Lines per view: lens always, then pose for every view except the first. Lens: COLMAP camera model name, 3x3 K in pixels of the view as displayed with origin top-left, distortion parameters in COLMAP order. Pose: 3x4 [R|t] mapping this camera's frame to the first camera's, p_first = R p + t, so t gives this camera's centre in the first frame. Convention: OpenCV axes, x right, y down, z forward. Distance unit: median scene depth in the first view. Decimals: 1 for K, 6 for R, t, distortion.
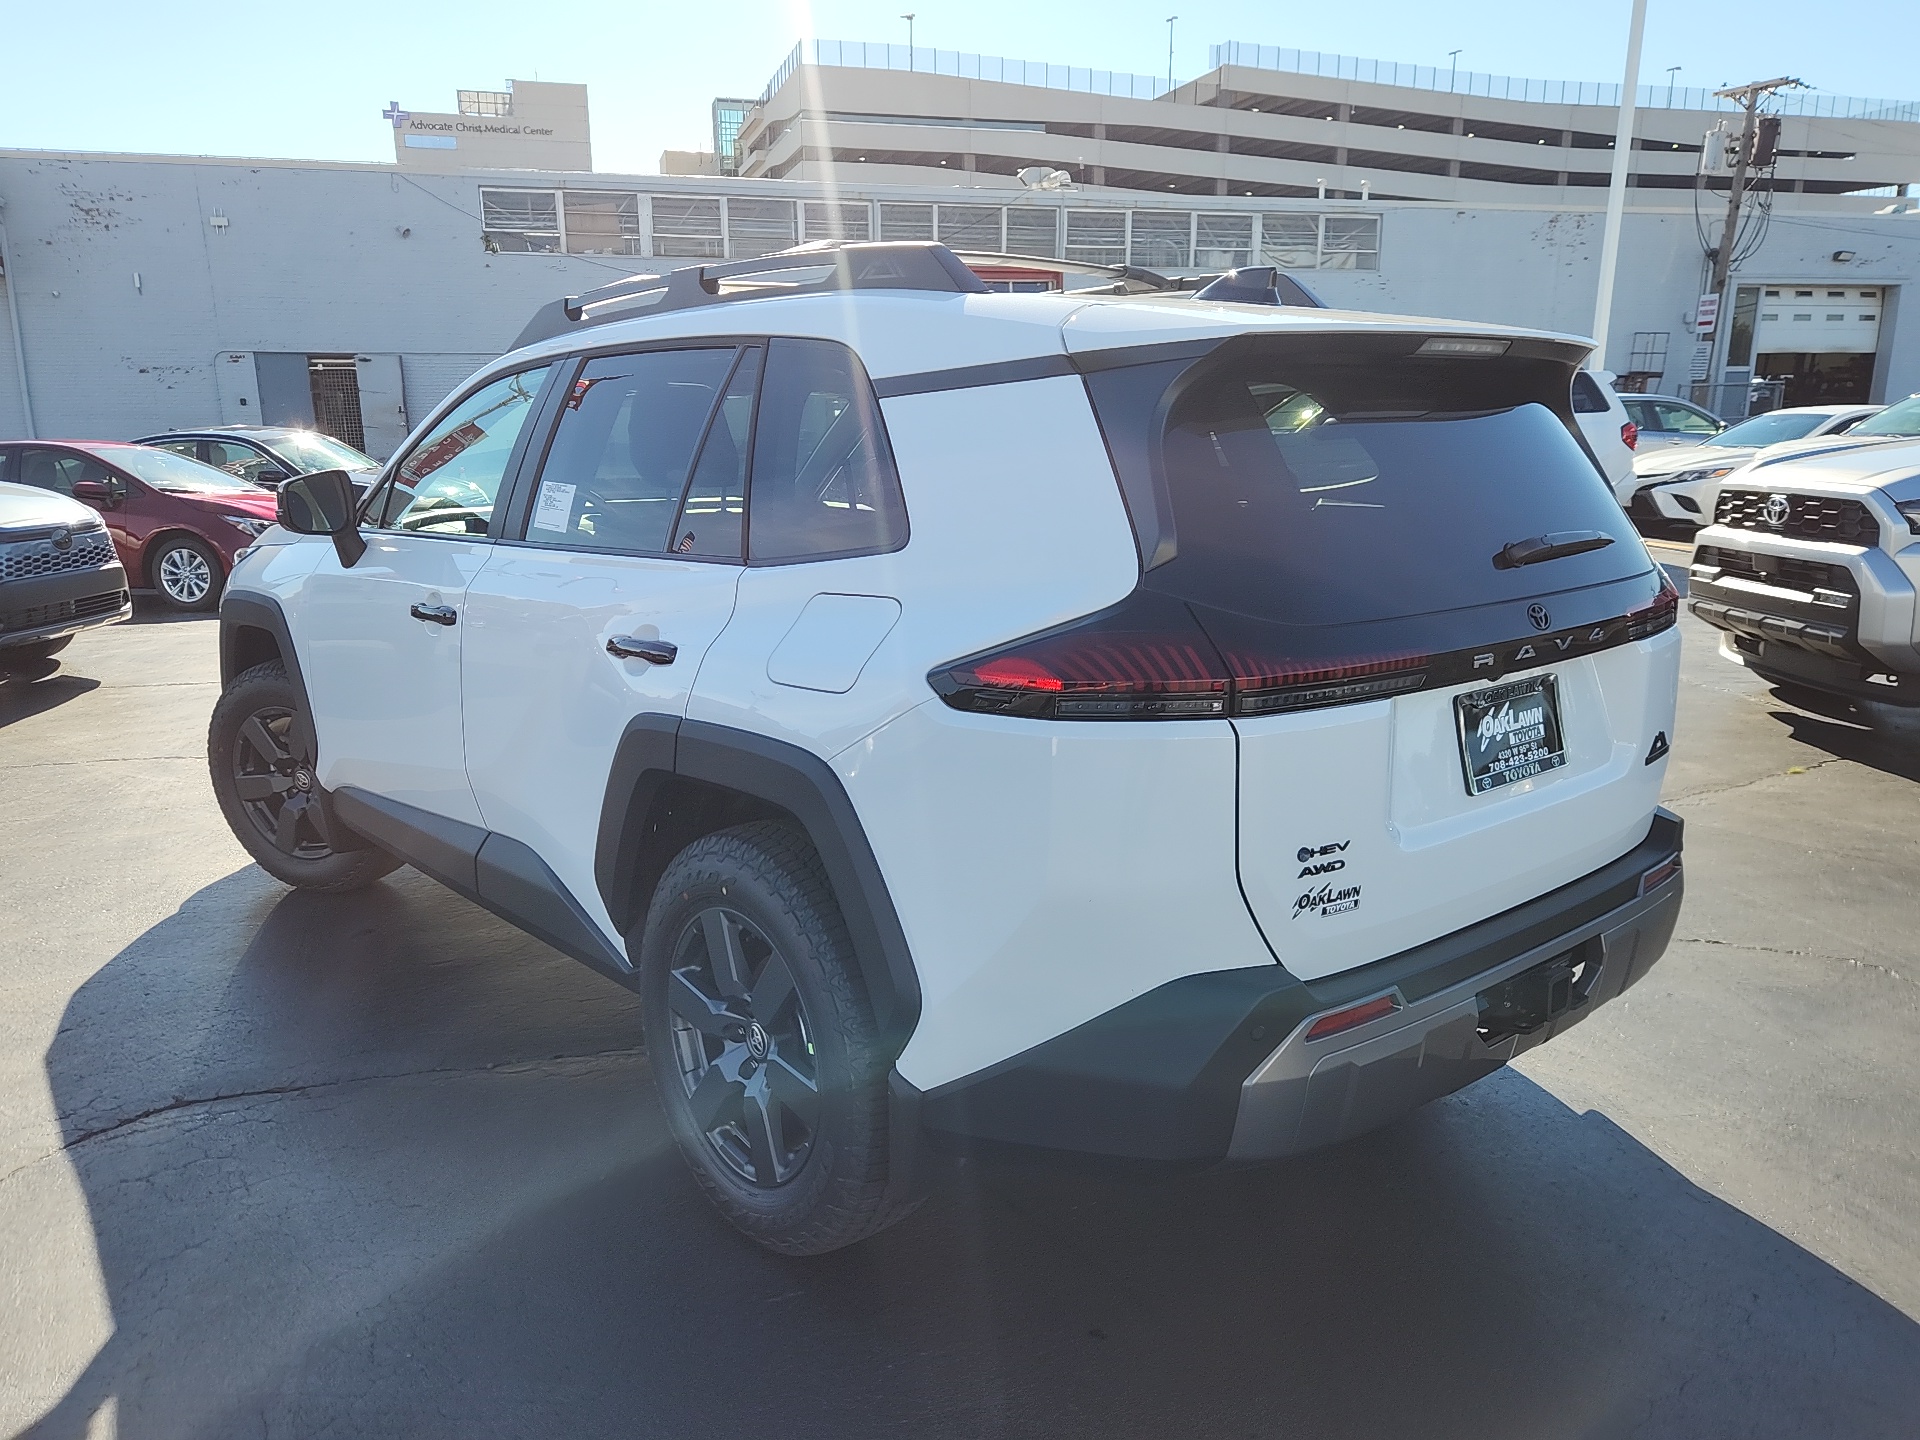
lens RADIAL K [[1443.6, 0, 961.3], [0, 1443.6, 751.6], [0, 0, 1]] dist [0.064620, -0.054027]
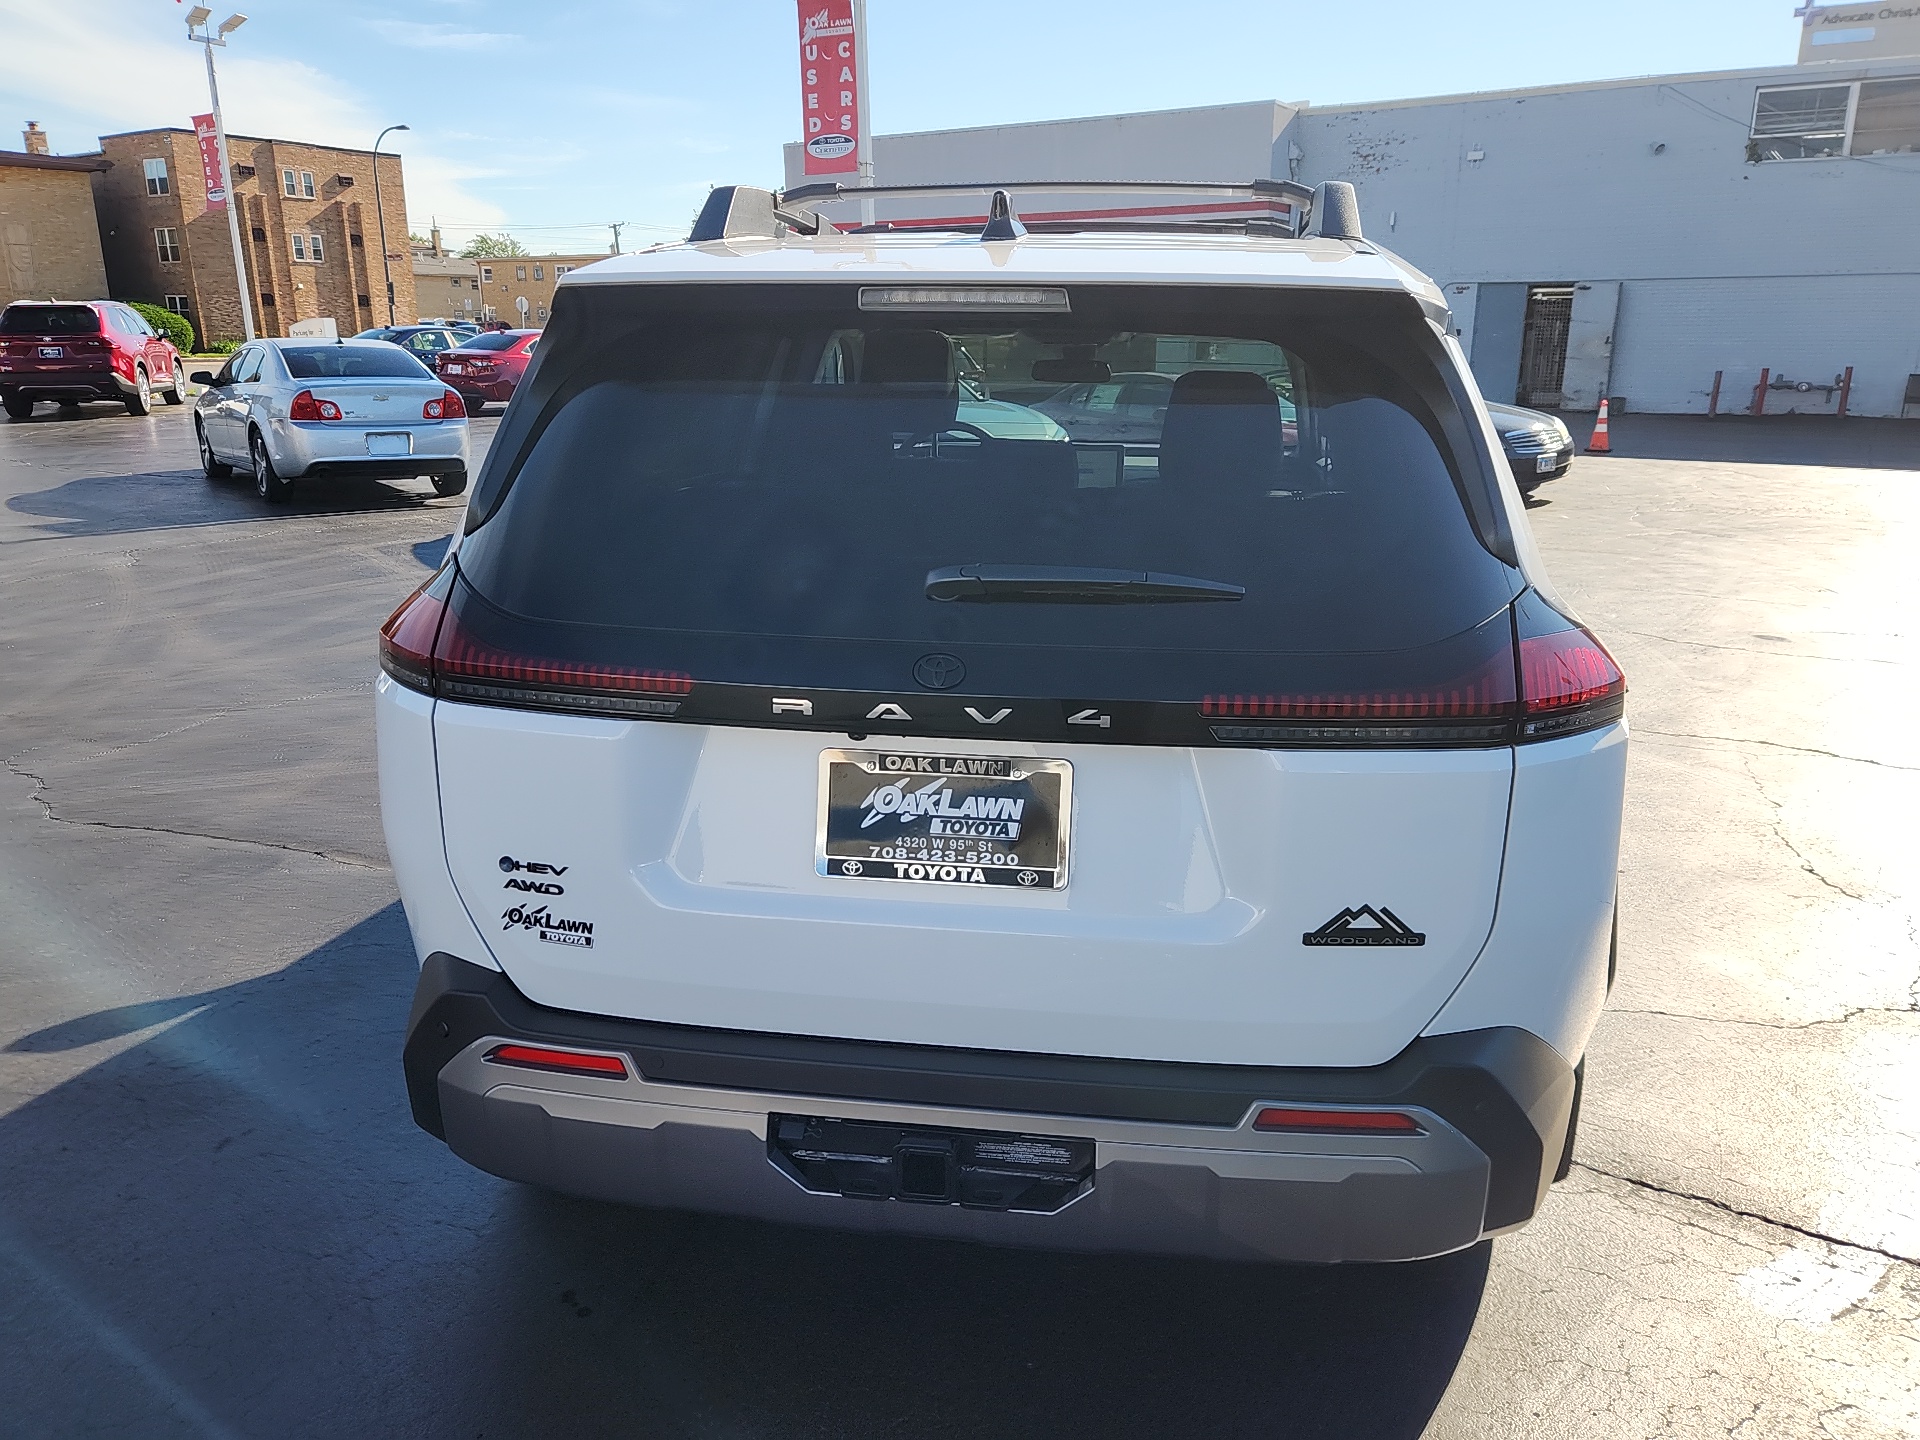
lens RADIAL K [[1443.6, 0, 961.3], [0, 1443.6, 751.6], [0, 0, 1]] dist [0.064620, -0.054027]
pose [[0.654736, 0.219308, -0.723343, 0.693035], [-0.185577, 0.974332, 0.127428, -0.108621], [0.732722, 0.050804, 0.678629, 0.378340]]
